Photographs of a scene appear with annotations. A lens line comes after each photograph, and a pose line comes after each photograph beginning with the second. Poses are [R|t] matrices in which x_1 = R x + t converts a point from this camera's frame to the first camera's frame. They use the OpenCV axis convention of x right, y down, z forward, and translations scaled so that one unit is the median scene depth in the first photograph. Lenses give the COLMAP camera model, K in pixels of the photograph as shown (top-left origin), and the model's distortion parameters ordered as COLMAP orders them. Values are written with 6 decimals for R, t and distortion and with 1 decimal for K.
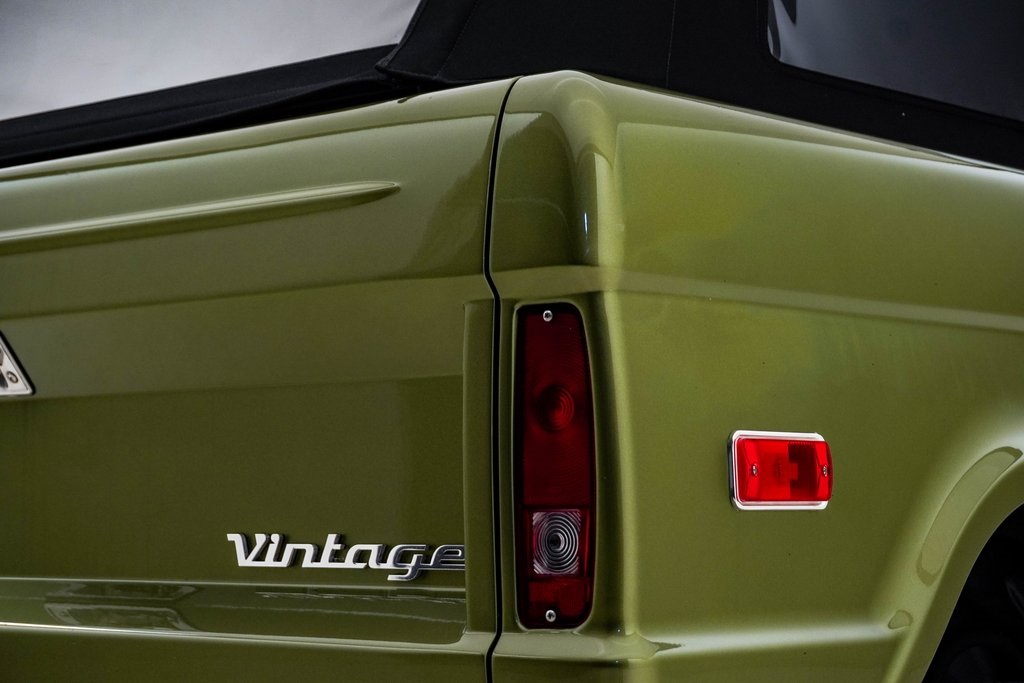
lens RADIAL K [[2176.2, 0, 508.9], [0, 2176.2, 347.8], [0, 0, 1]] dist [-0.004500, 0.351384]
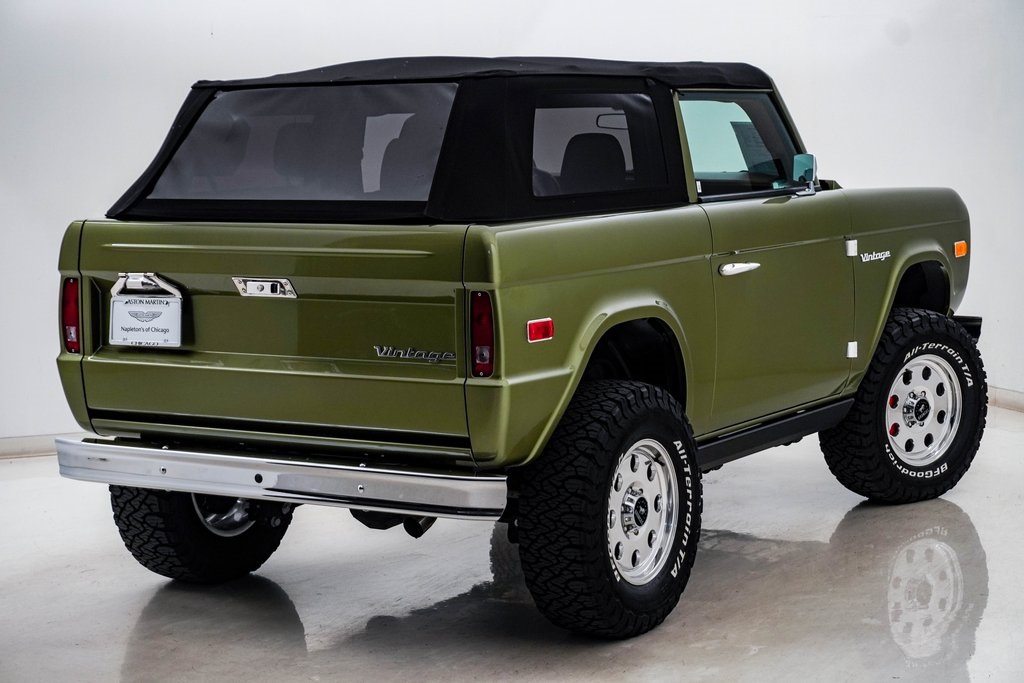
lens RADIAL K [[2176.2, 0, 508.9], [0, 2176.2, 347.8], [0, 0, 1]] dist [-0.004500, 0.351384]
pose [[0.989029, -0.025192, 0.145559, -0.463570], [-0.000279, 0.985031, 0.172378, -0.550820], [-0.147723, -0.170528, 0.974217, -2.580410]]
